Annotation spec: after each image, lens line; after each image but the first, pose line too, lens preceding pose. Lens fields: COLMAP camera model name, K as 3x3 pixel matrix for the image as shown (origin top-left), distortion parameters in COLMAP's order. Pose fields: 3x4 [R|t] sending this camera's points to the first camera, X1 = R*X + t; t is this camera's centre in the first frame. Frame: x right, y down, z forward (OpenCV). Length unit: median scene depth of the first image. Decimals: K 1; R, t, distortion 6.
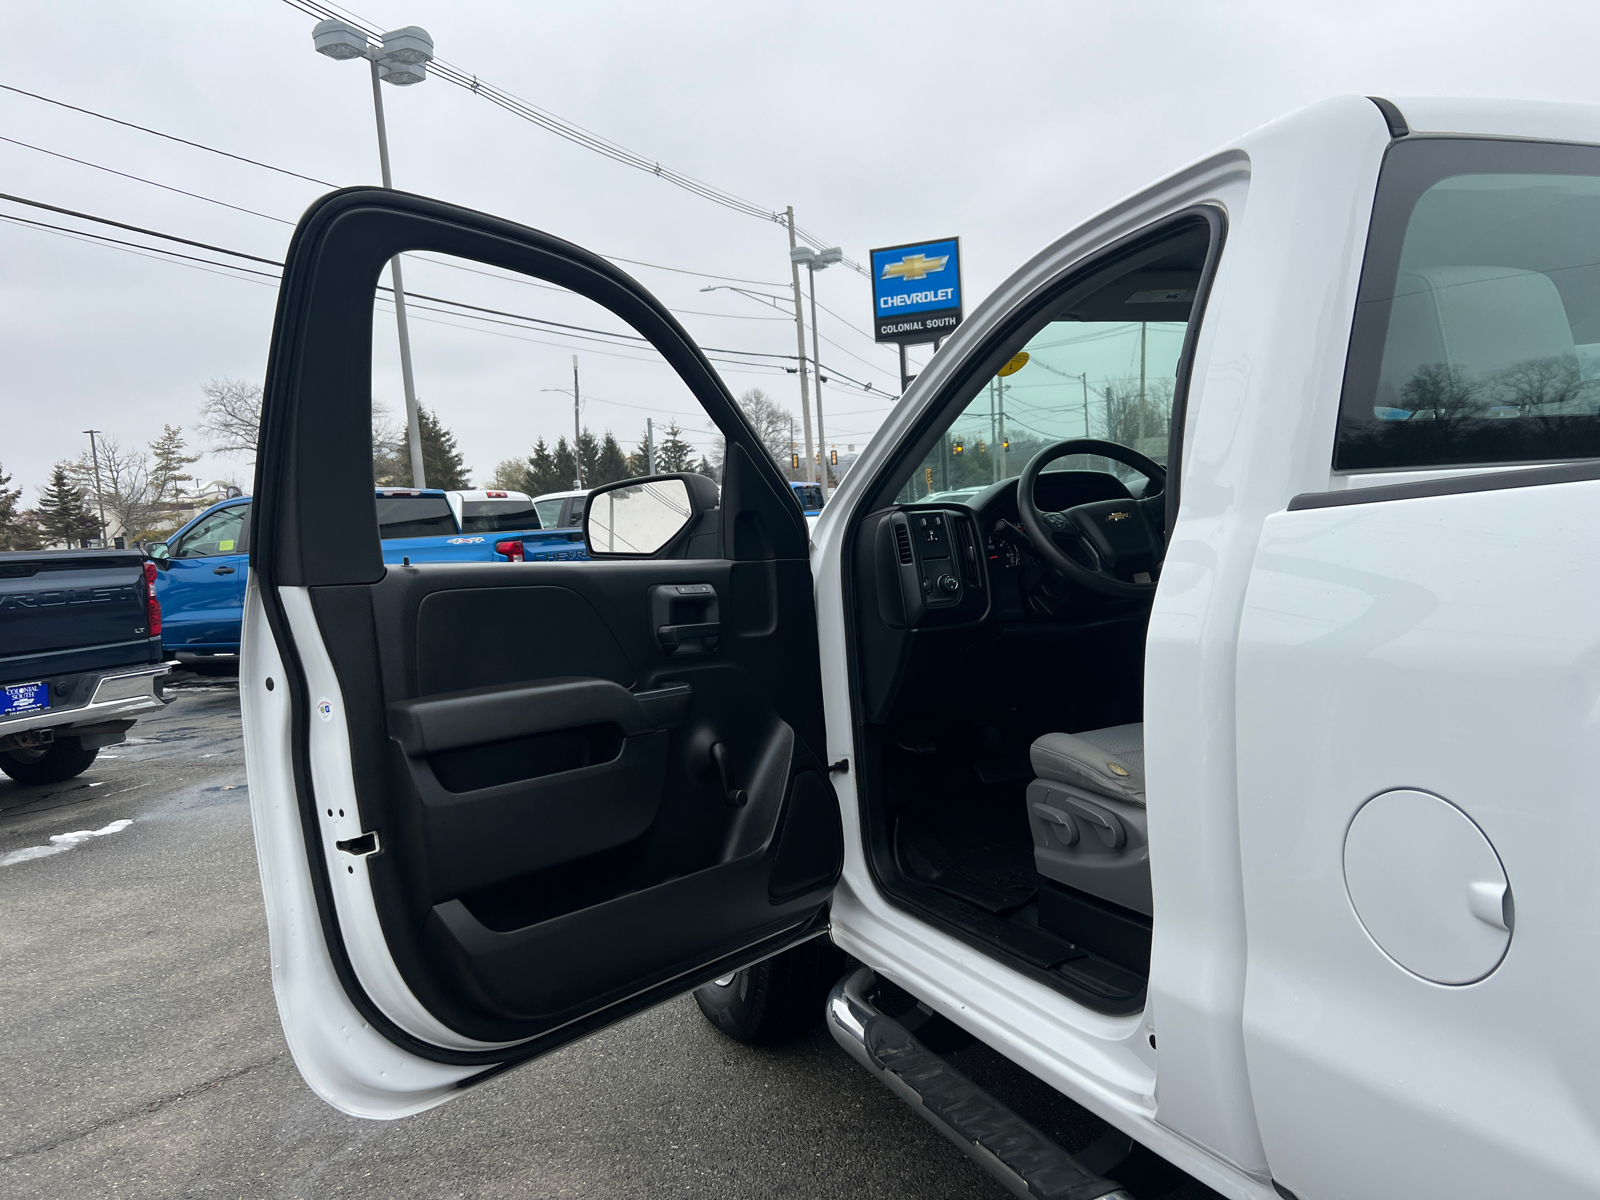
lens RADIAL K [[1210.6, 0, 785.5], [0, 1210.6, 612.9], [0, 0, 1]] dist [0.063613, -0.079544]
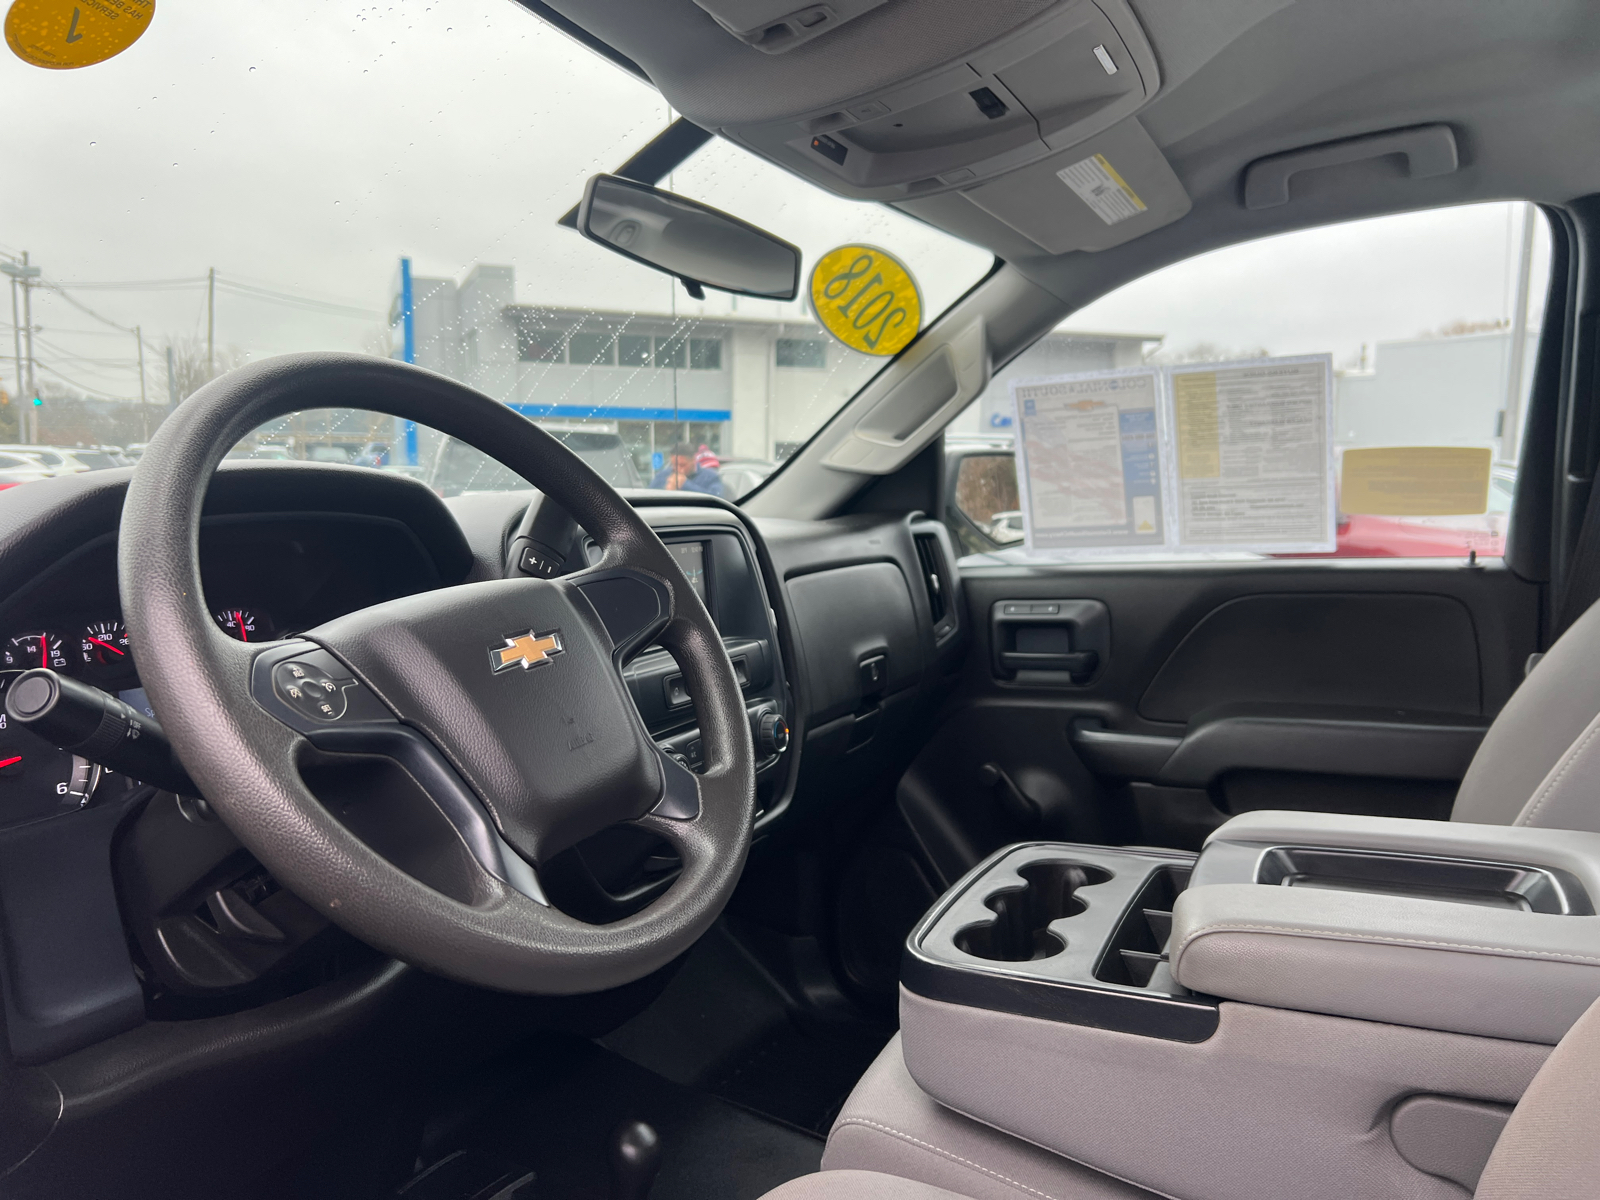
lens RADIAL K [[1207.9, 0, 804.9], [0, 1207.9, 587.6], [0, 0, 1]] dist [0.036692, -0.038745]
pose [[0.736473, 0.005600, 0.676443, 0.008522], [-0.001166, 0.999975, -0.007009, -0.005885], [-0.676465, 0.004373, 0.736461, 0.048374]]
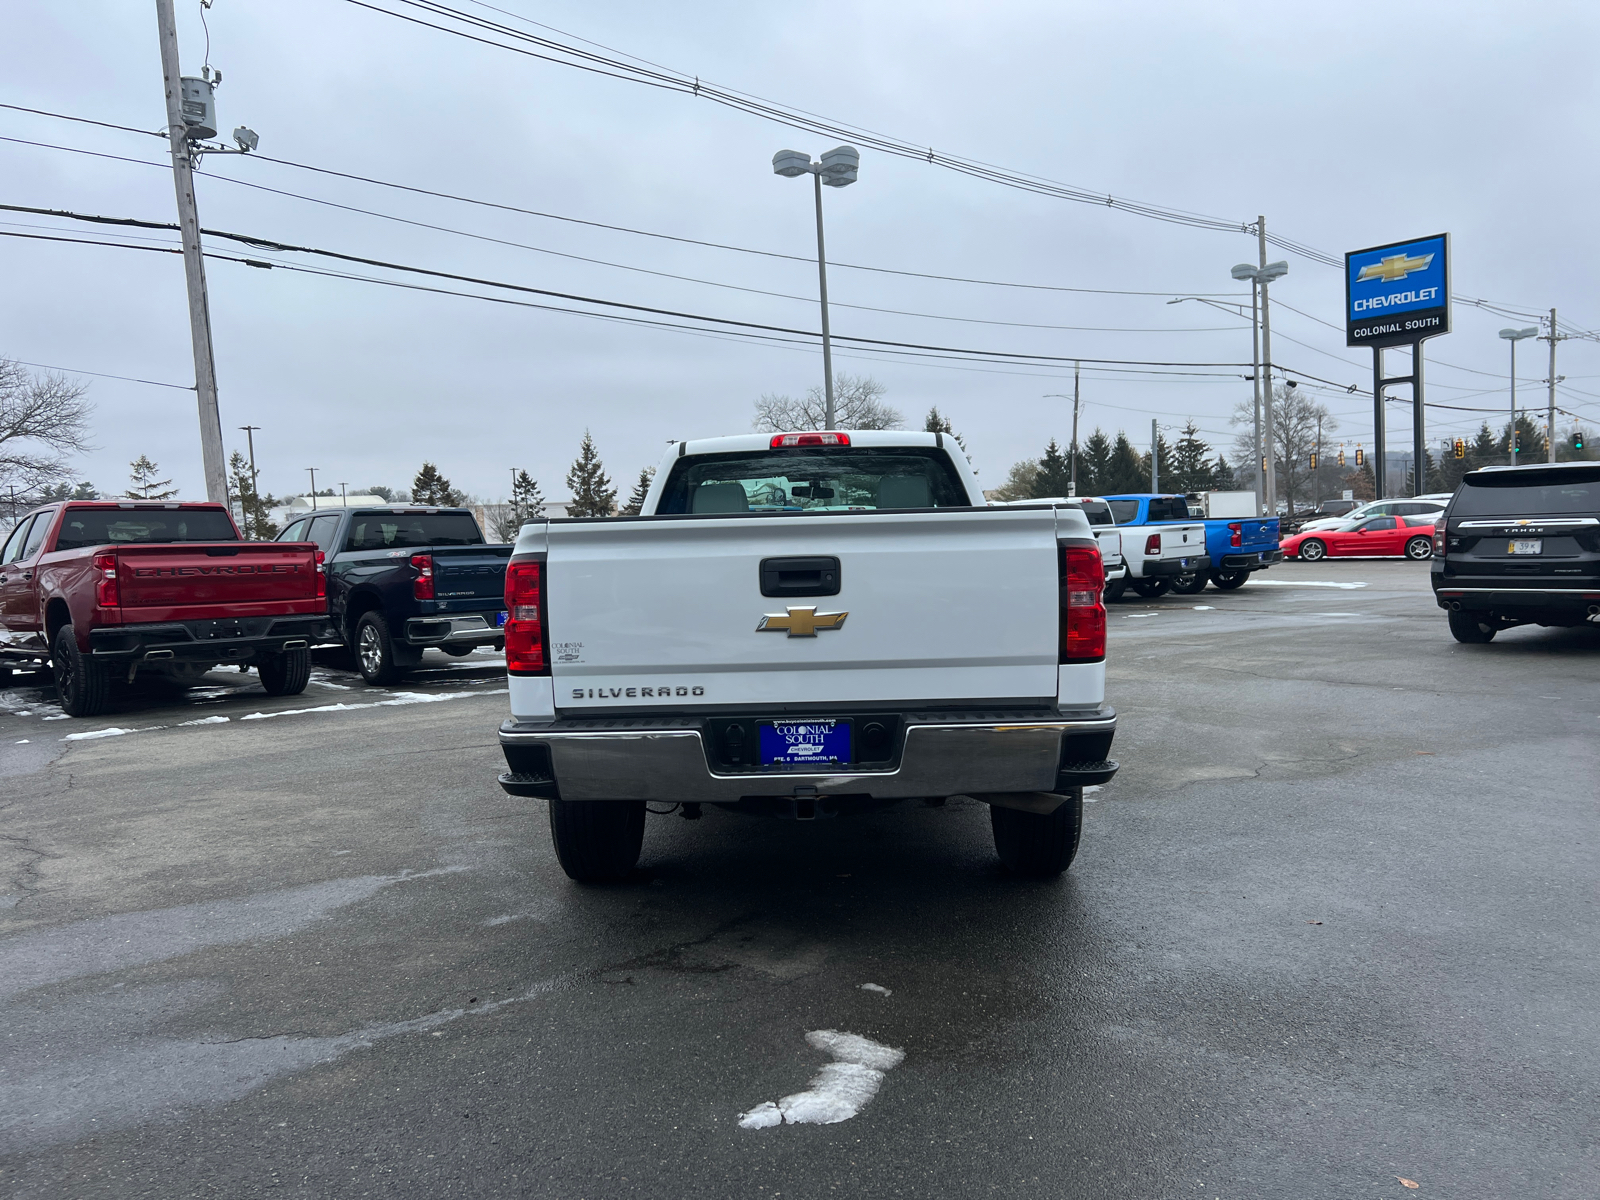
lens RADIAL K [[1210.6, 0, 785.5], [0, 1210.6, 612.9], [0, 0, 1]] dist [0.063613, -0.079544]
pose [[0.905230, 0.051963, -0.421733, 0.091874], [-0.050634, 0.998614, 0.014359, 0.001051], [0.421894, 0.008356, 0.906607, -0.085721]]
